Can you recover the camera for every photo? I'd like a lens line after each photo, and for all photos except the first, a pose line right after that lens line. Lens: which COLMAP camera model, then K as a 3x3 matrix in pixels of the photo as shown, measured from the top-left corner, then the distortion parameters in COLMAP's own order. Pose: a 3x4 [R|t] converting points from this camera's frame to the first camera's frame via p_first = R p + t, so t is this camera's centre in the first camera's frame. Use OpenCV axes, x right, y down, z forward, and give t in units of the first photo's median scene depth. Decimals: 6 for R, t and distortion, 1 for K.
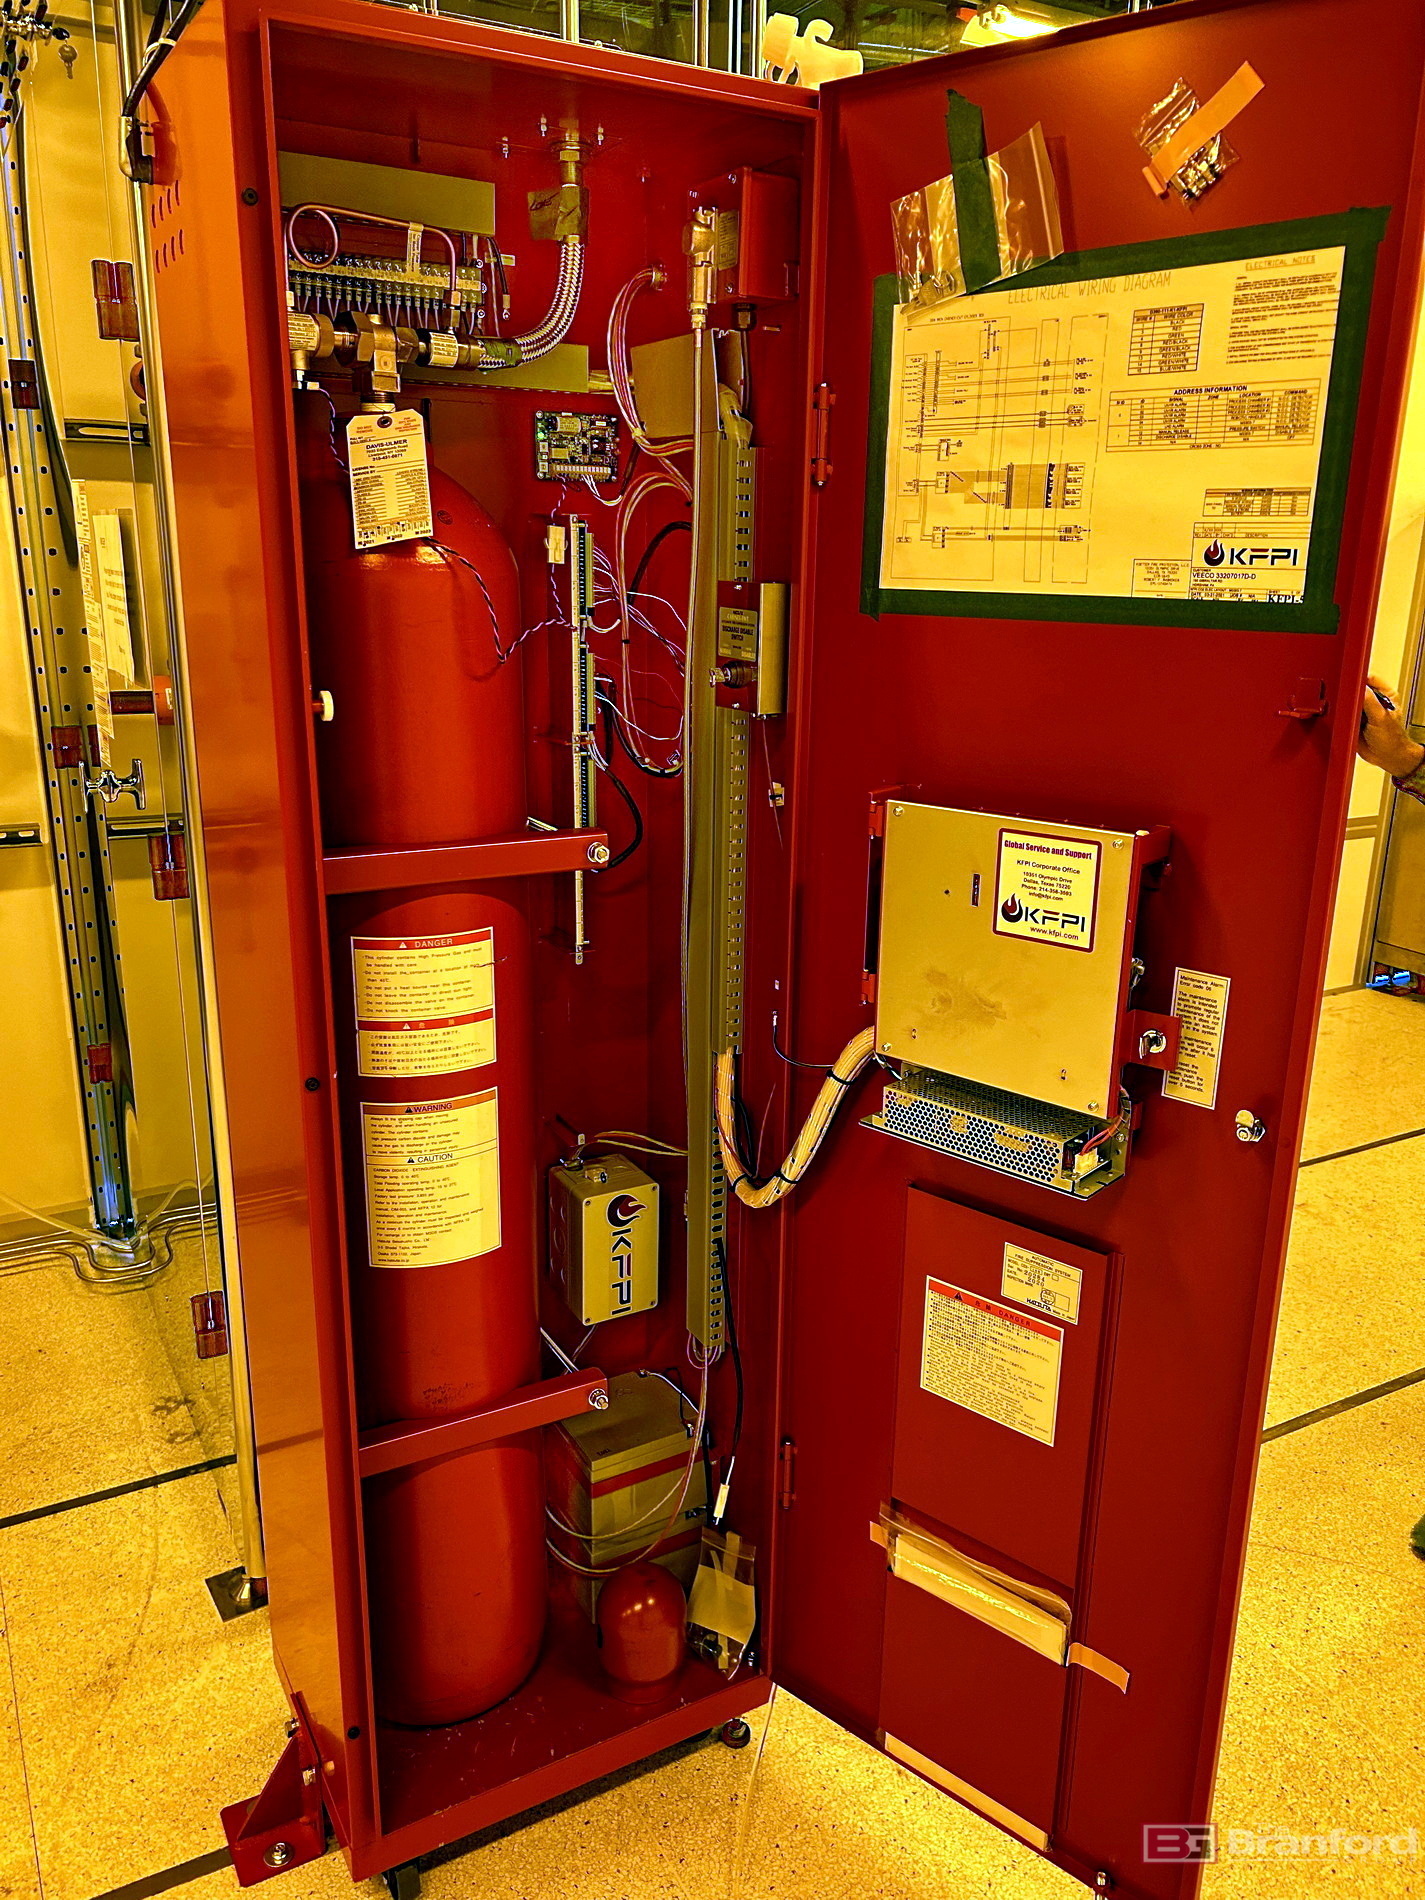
lens RADIAL K [[1446.7, 0, 712.5], [0, 1446.7, 950.0], [0, 0, 1]] dist [0.001006, -0.007594]
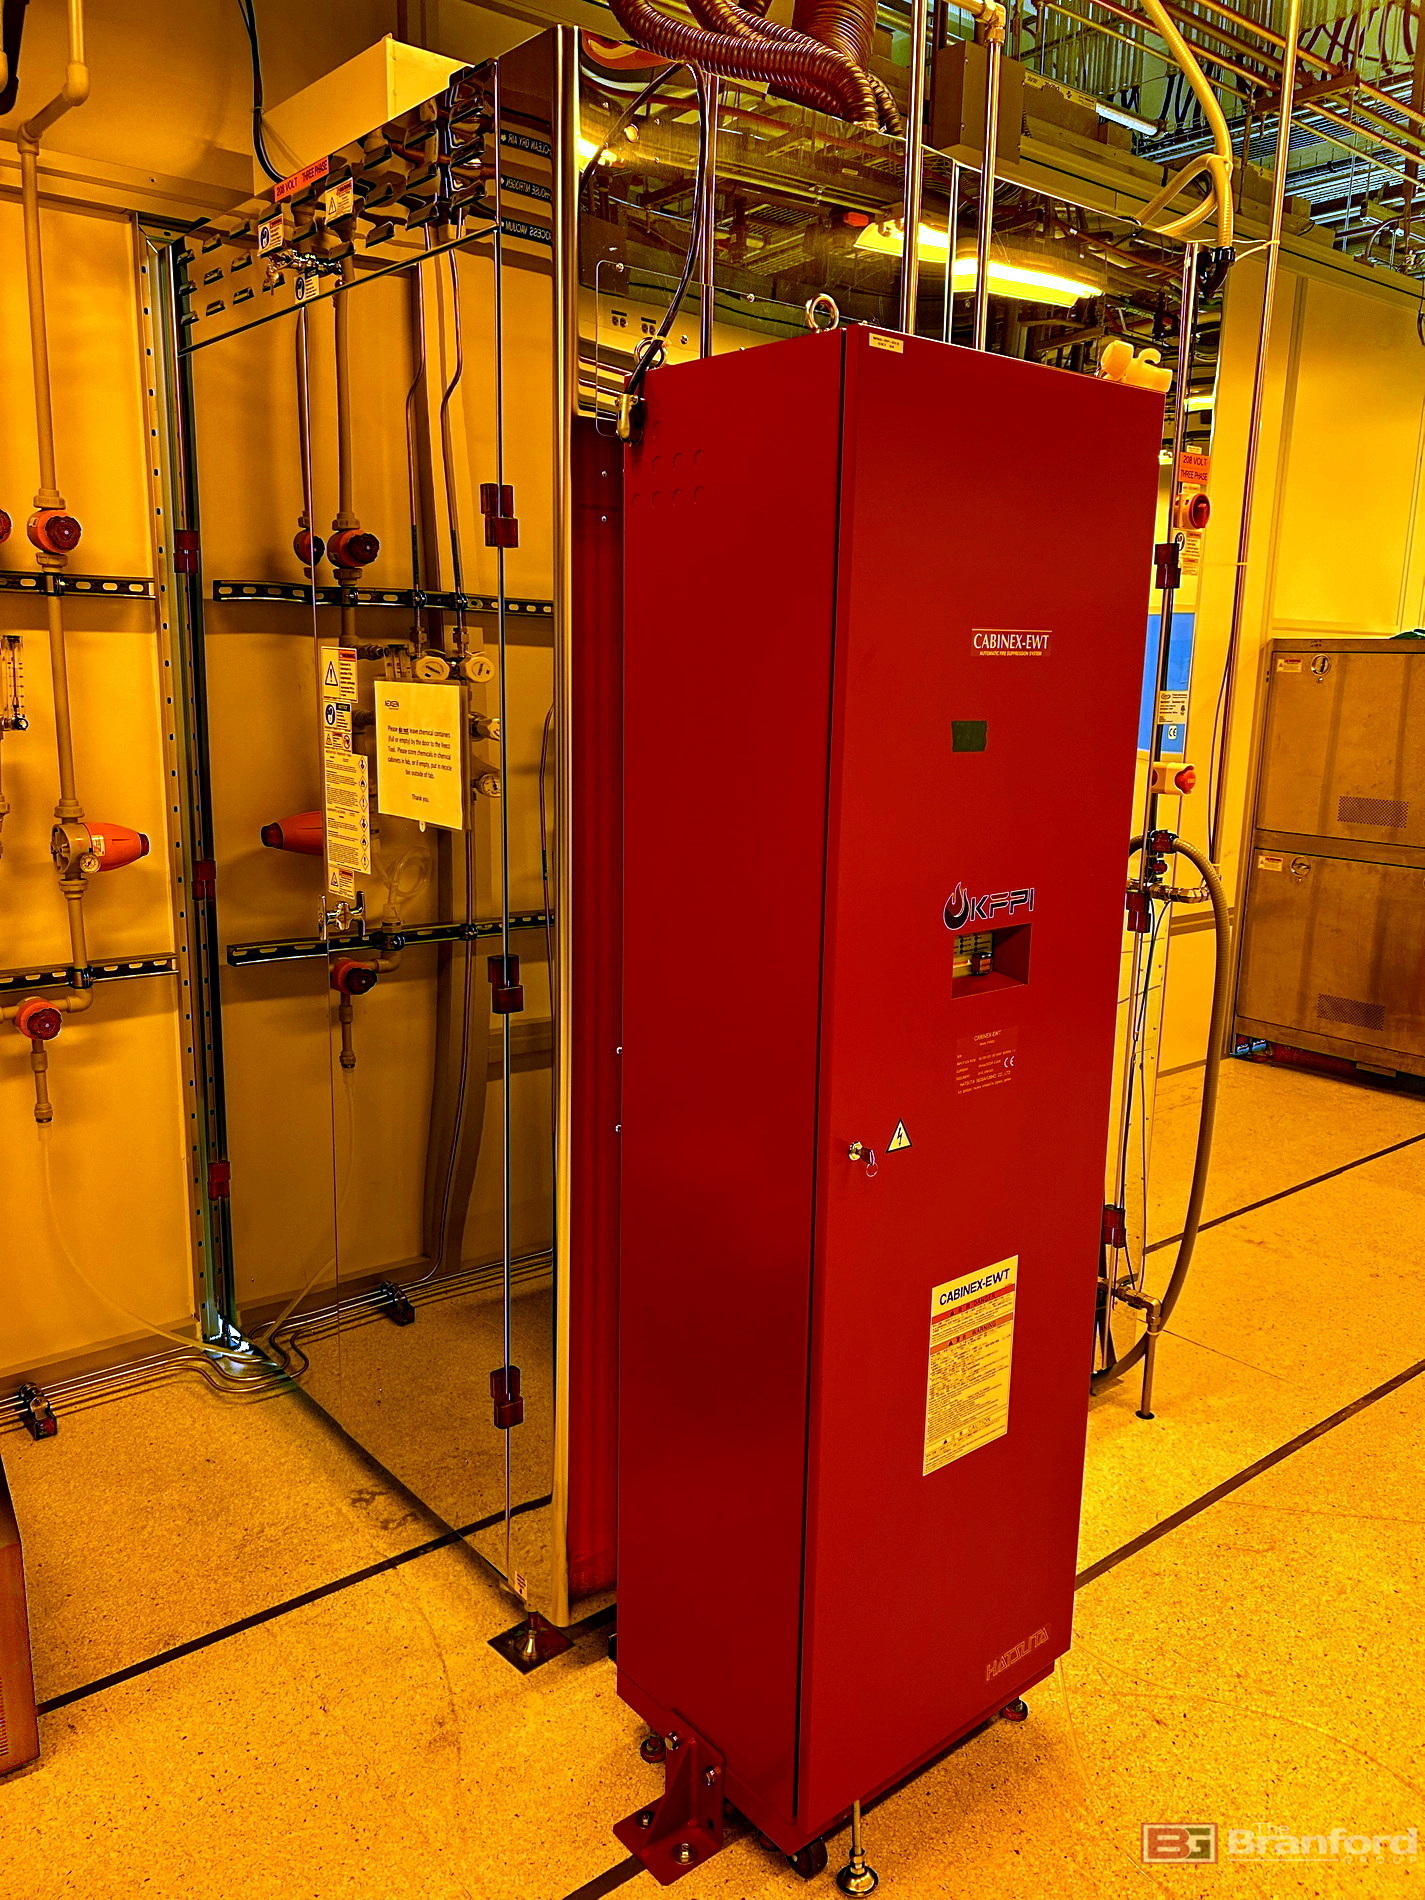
lens RADIAL K [[1443.6, 0, 711.3], [0, 1443.6, 927.4], [0, 0, 1]] dist [0.002786, 0.004531]
pose [[0.984607, -0.031853, 0.171856, -0.293579], [0.046783, 0.995406, -0.083538, 0.001048], [-0.168406, 0.090292, 0.981574, -0.115276]]
